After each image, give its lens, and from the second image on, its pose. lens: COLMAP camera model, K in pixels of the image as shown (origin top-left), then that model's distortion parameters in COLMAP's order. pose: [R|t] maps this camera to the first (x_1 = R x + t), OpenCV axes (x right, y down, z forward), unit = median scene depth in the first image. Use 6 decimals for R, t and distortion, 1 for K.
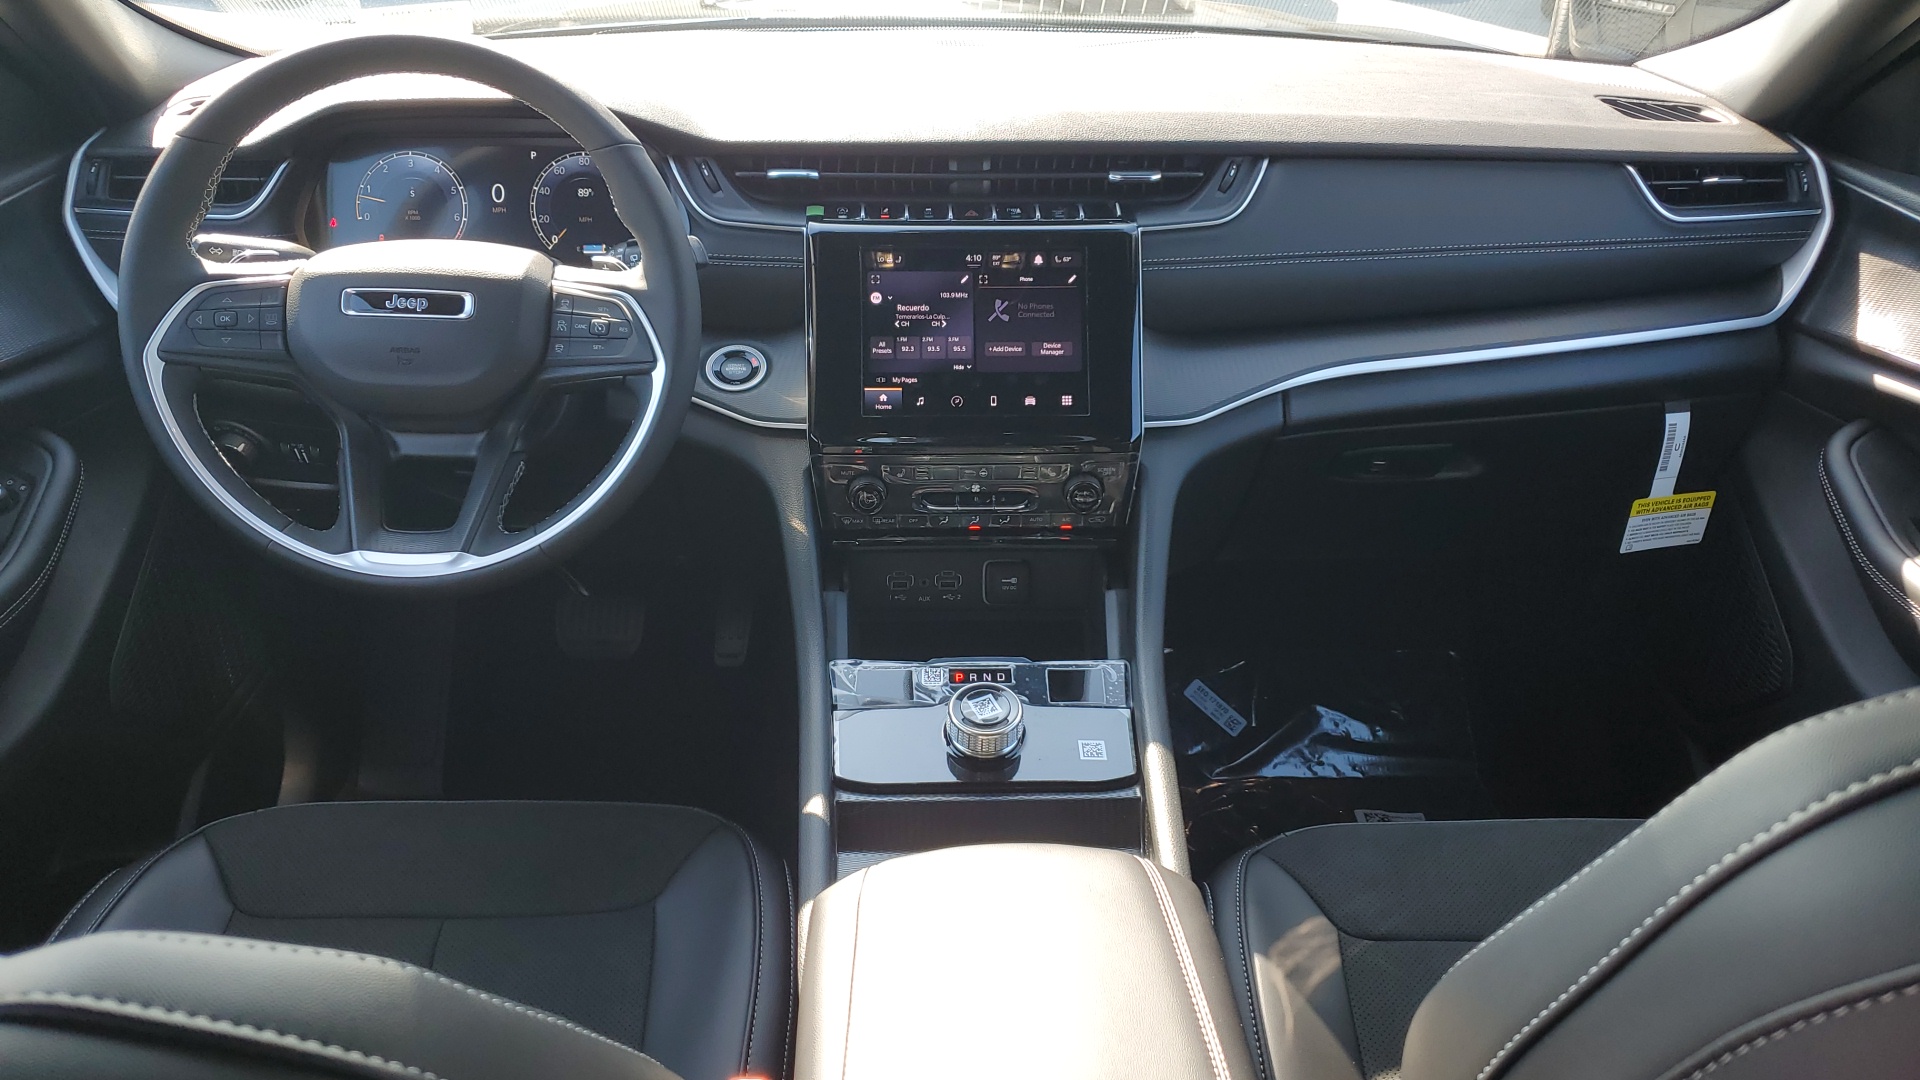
lens RADIAL K [[1494.5, 0, 958.2], [0, 1494.5, 580.0], [0, 0, 1]] dist [0.035502, -0.062382]
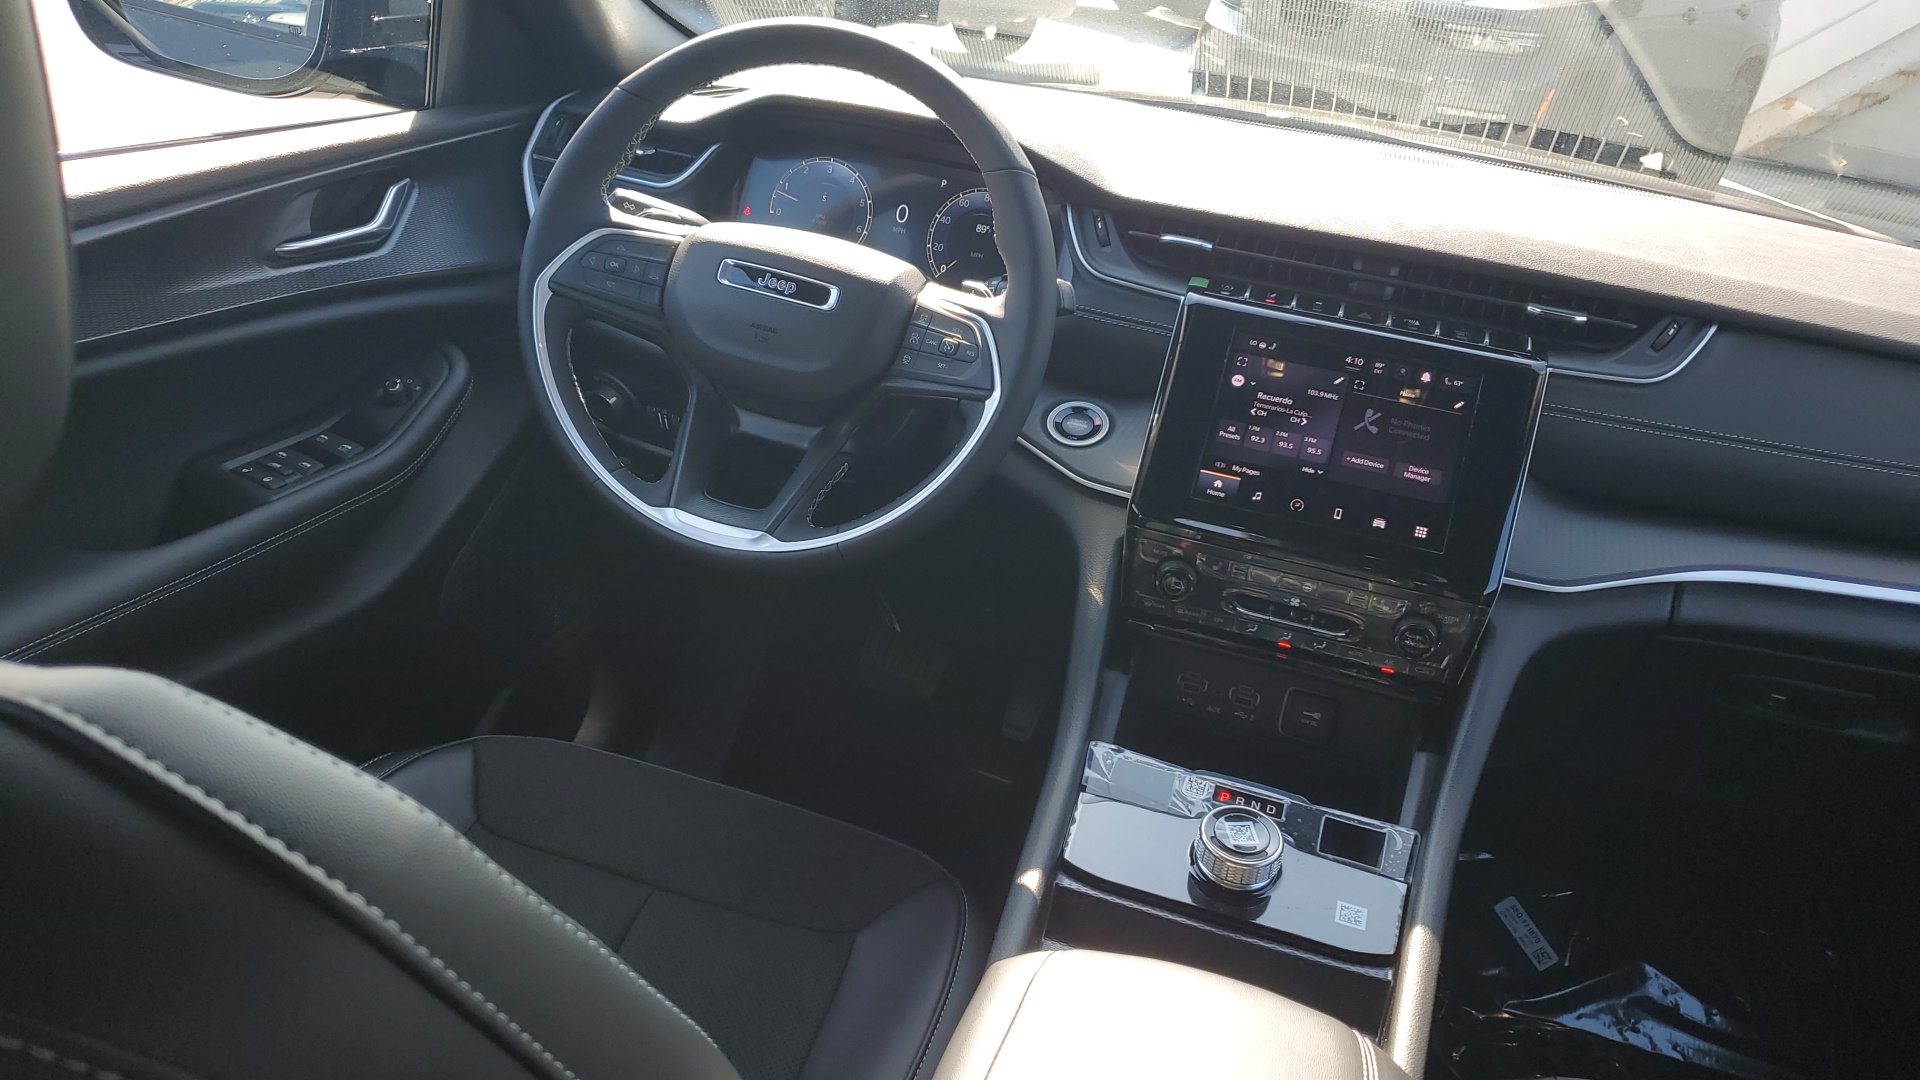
lens RADIAL K [[1494.5, 0, 942.7], [0, 1494.5, 576.6], [0, 0, 1]] dist [0.035502, -0.062382]
pose [[0.936805, 0.237282, -0.257087, 0.042715], [-0.258785, 0.964490, -0.052803, 0.028878], [0.235429, 0.115997, 0.964945, 0.059019]]
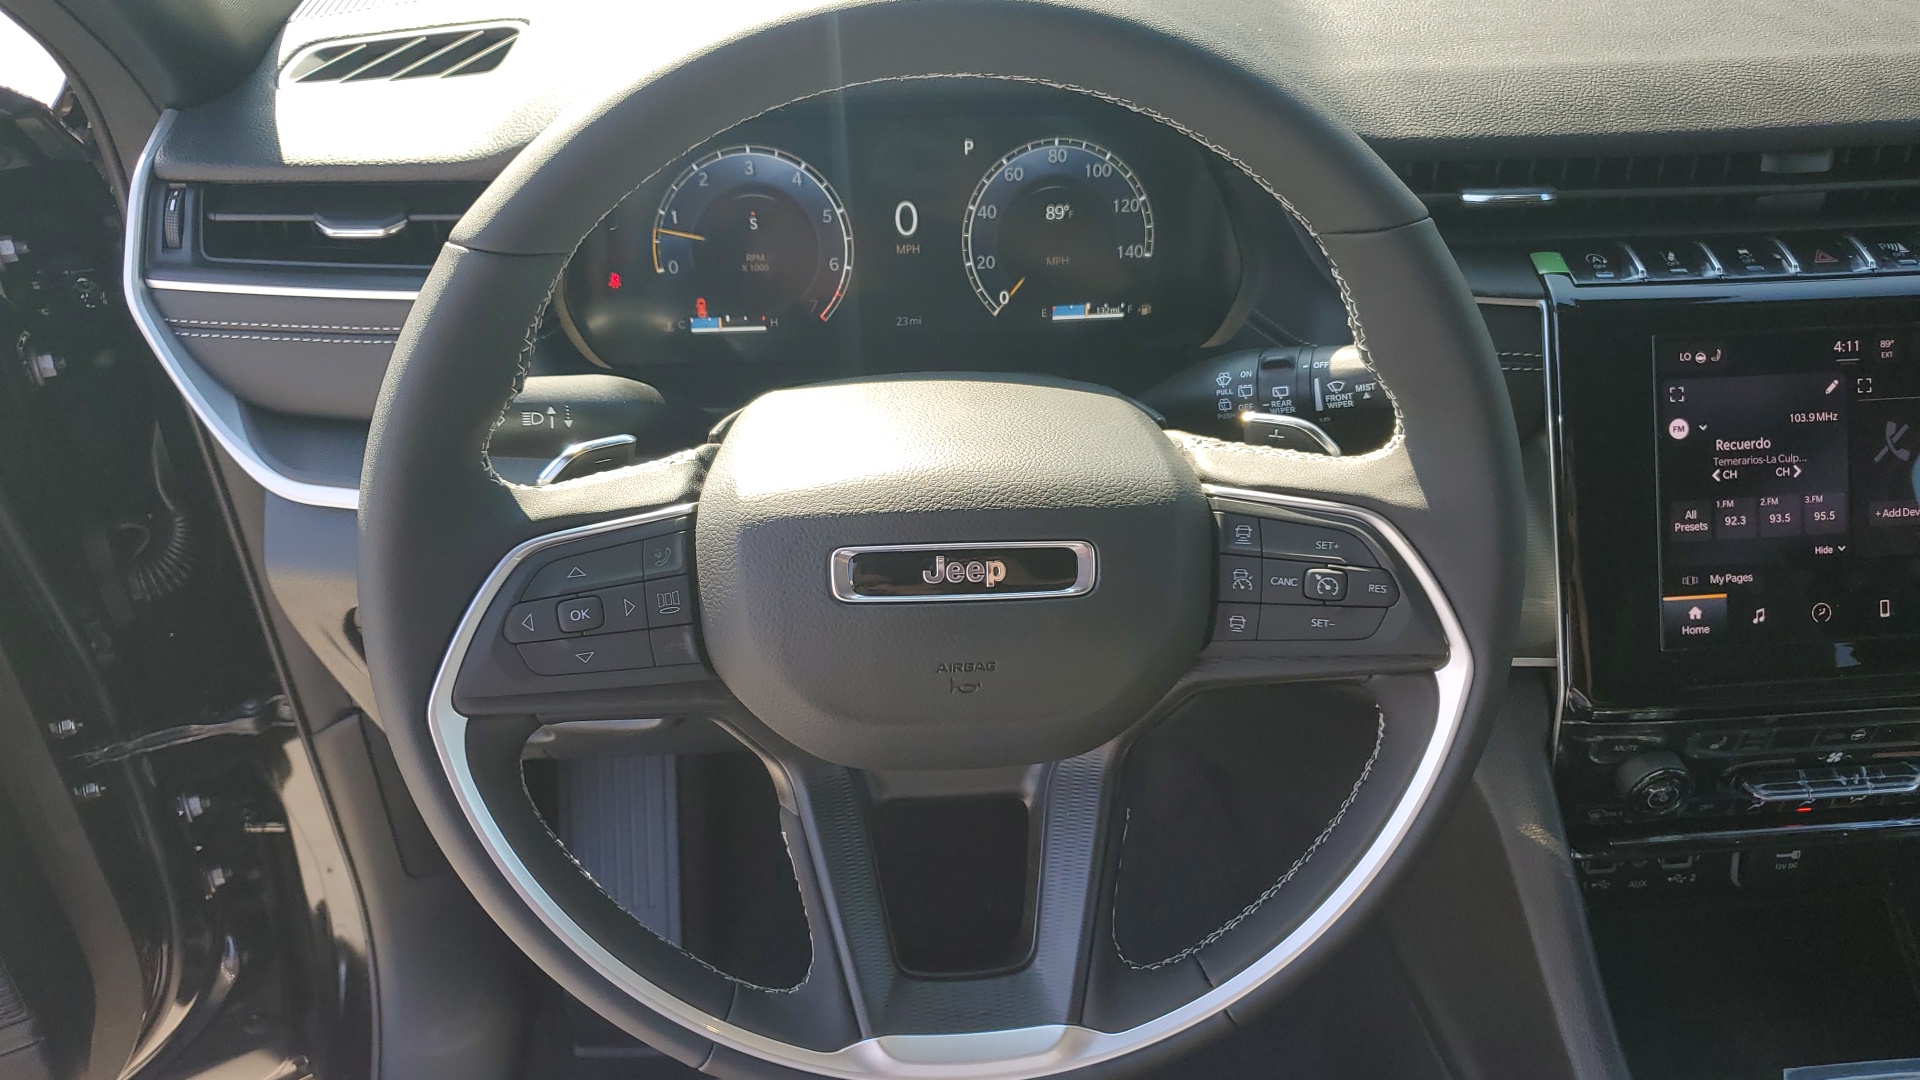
lens RADIAL K [[1494.5, 0, 982.6], [0, 1494.5, 608.4], [0, 0, 1]] dist [0.035502, -0.062382]
pose [[0.997371, -0.043973, 0.057600, -0.344499], [0.034378, 0.986825, 0.158097, -0.219511], [-0.063793, -0.155701, 0.985742, 0.463573]]
